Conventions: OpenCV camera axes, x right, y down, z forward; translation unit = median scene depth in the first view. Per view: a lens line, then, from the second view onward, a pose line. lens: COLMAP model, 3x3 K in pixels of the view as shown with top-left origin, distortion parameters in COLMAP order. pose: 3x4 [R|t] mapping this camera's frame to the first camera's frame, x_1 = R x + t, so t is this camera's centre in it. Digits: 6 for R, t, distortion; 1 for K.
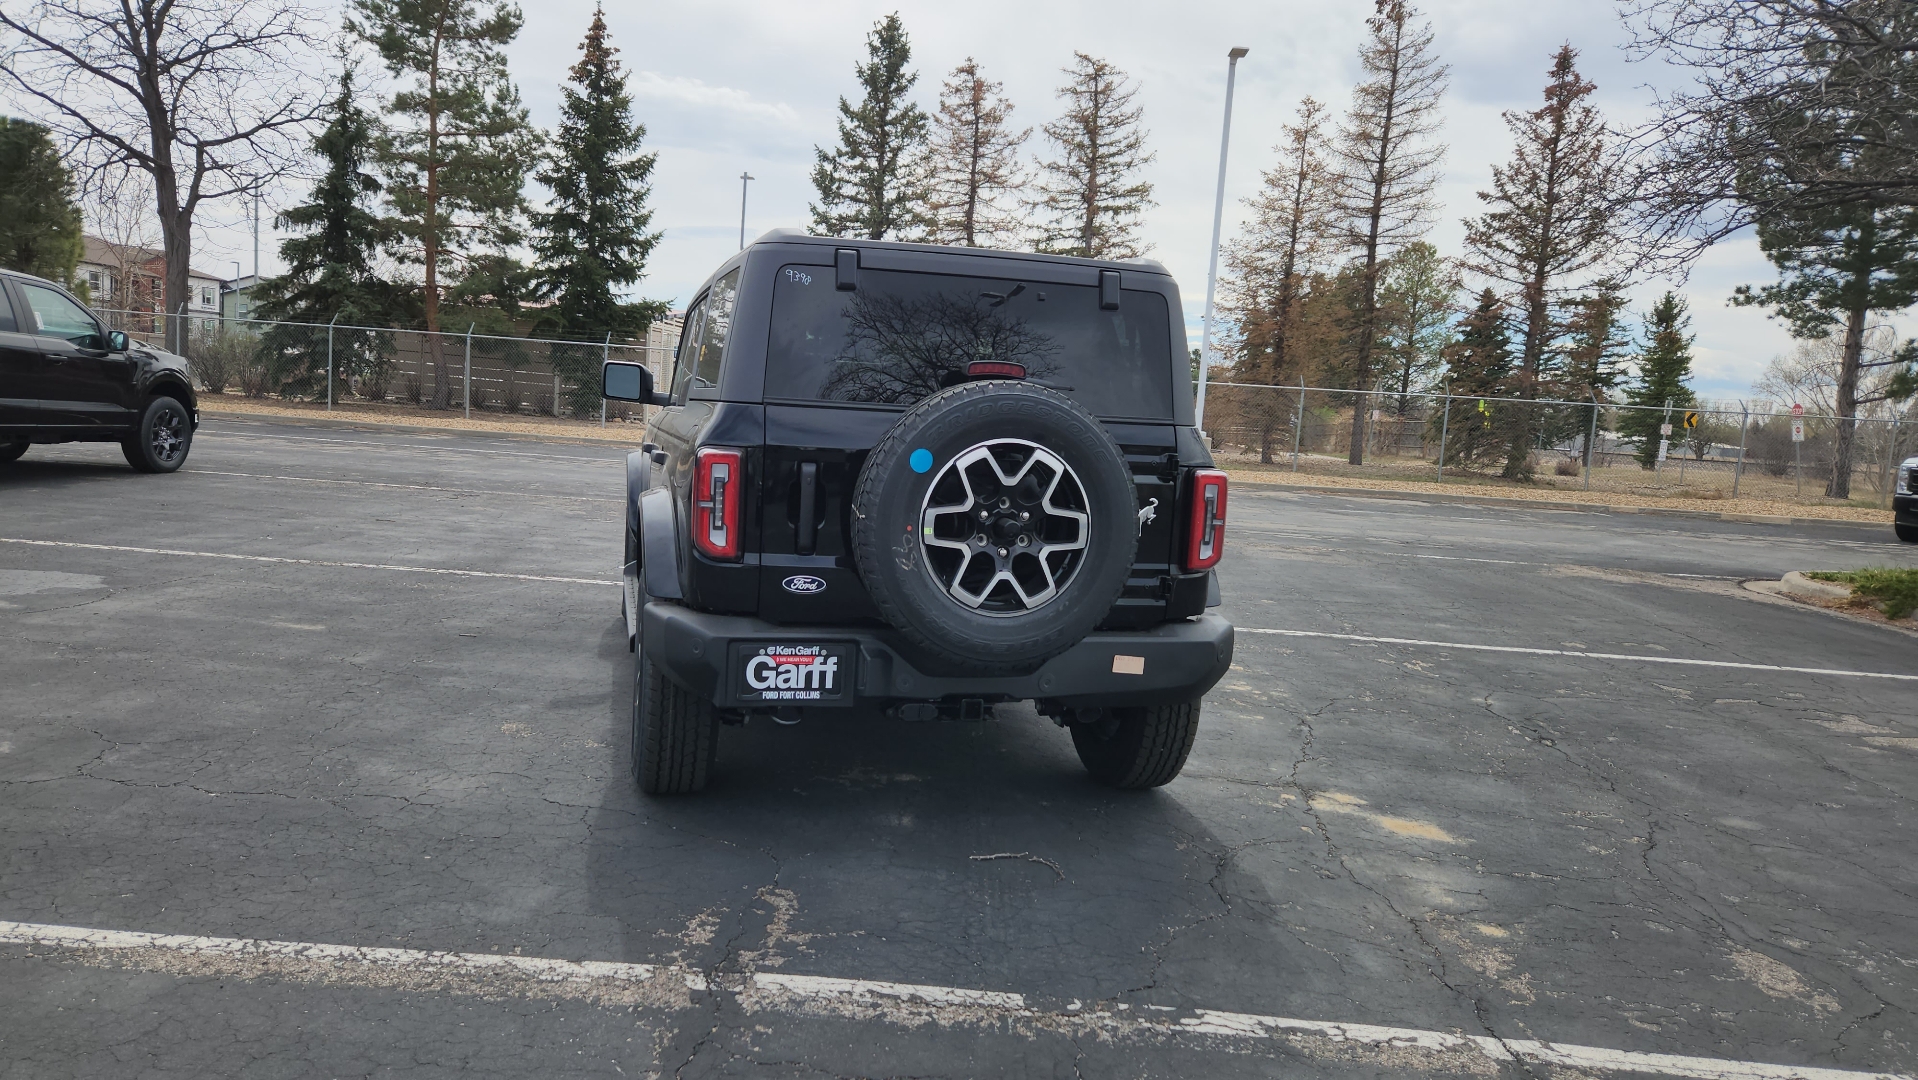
lens RADIAL K [[1281.0, 0, 915.9], [0, 1281.0, 524.9], [0, 0, 1]] dist [0.074078, -0.060132]
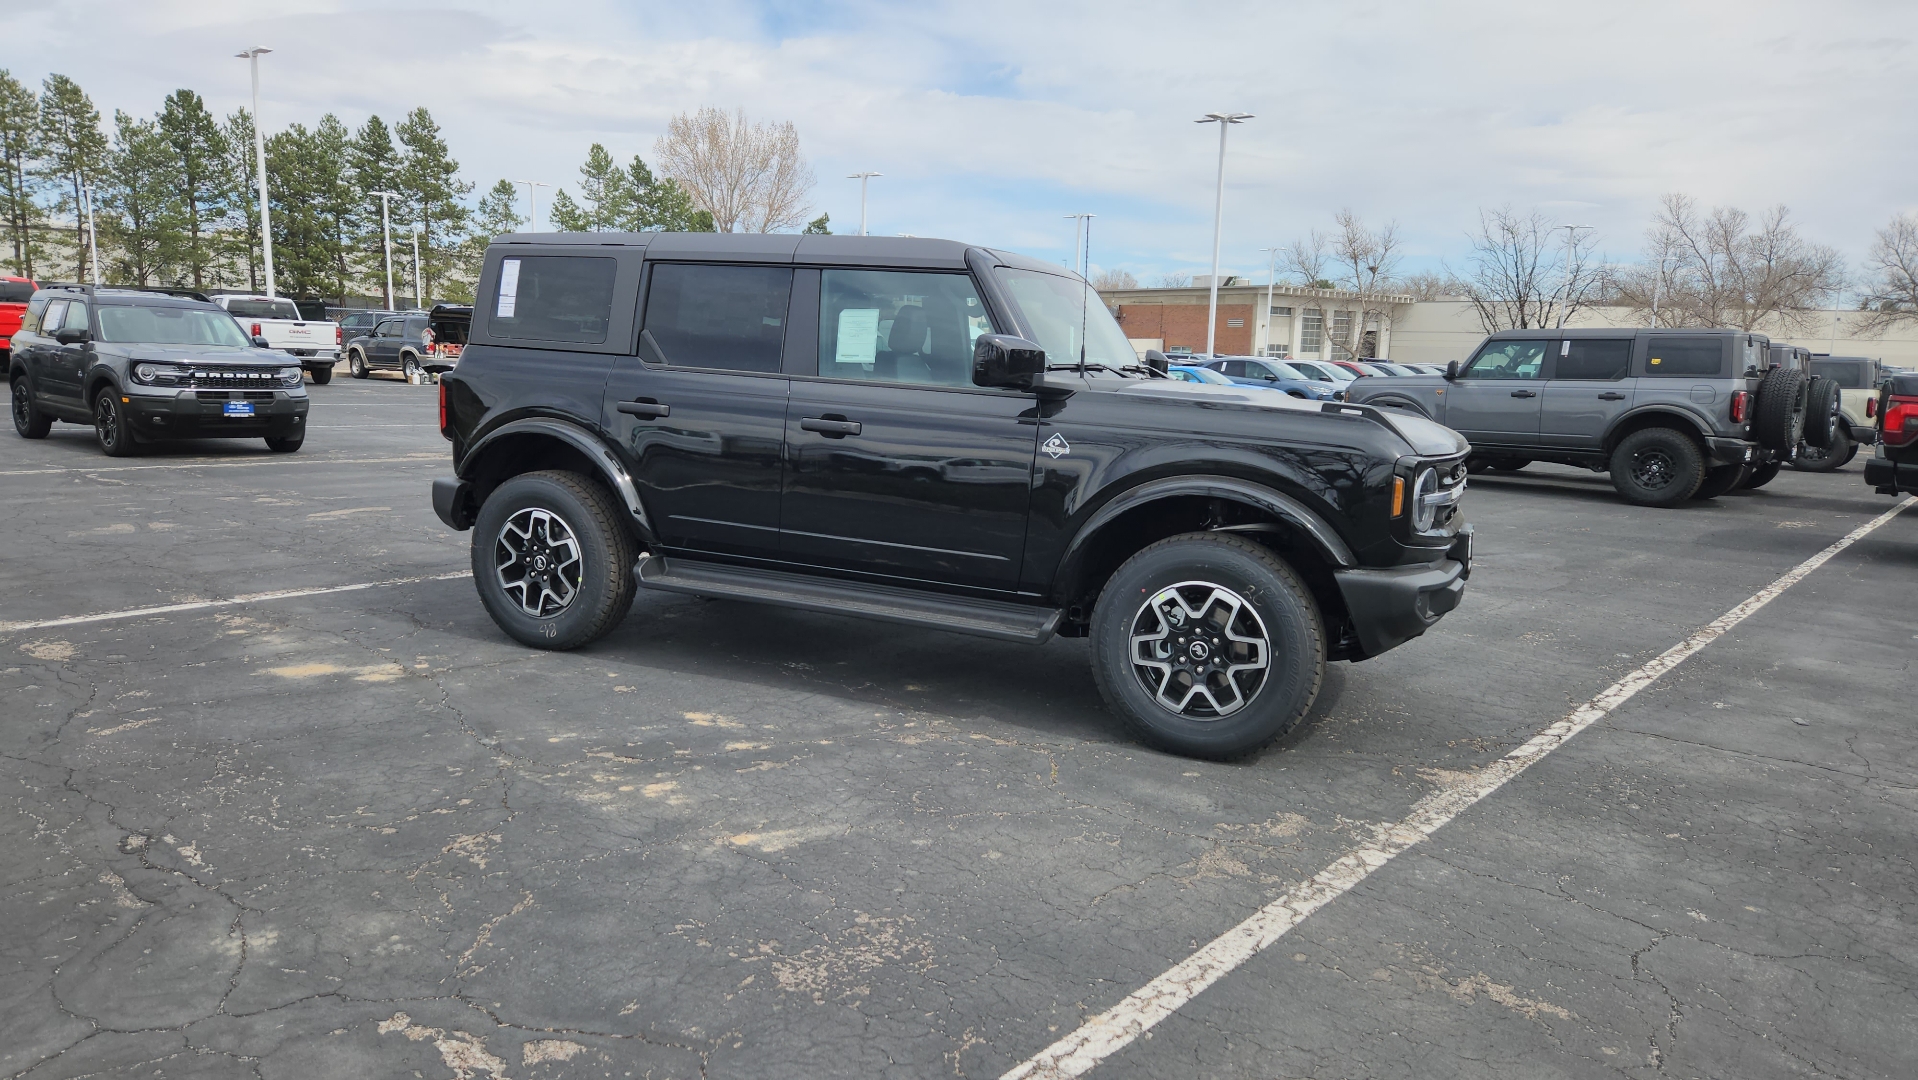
lens RADIAL K [[1281.0, 0, 925.8], [0, 1281.0, 535.4], [0, 0, 1]] dist [0.074078, -0.060132]
pose [[-0.619371, 0.022937, -0.784763, 0.888611], [-0.157165, 0.975717, 0.152560, -0.143728], [0.769207, 0.217829, -0.600726, 1.963662]]
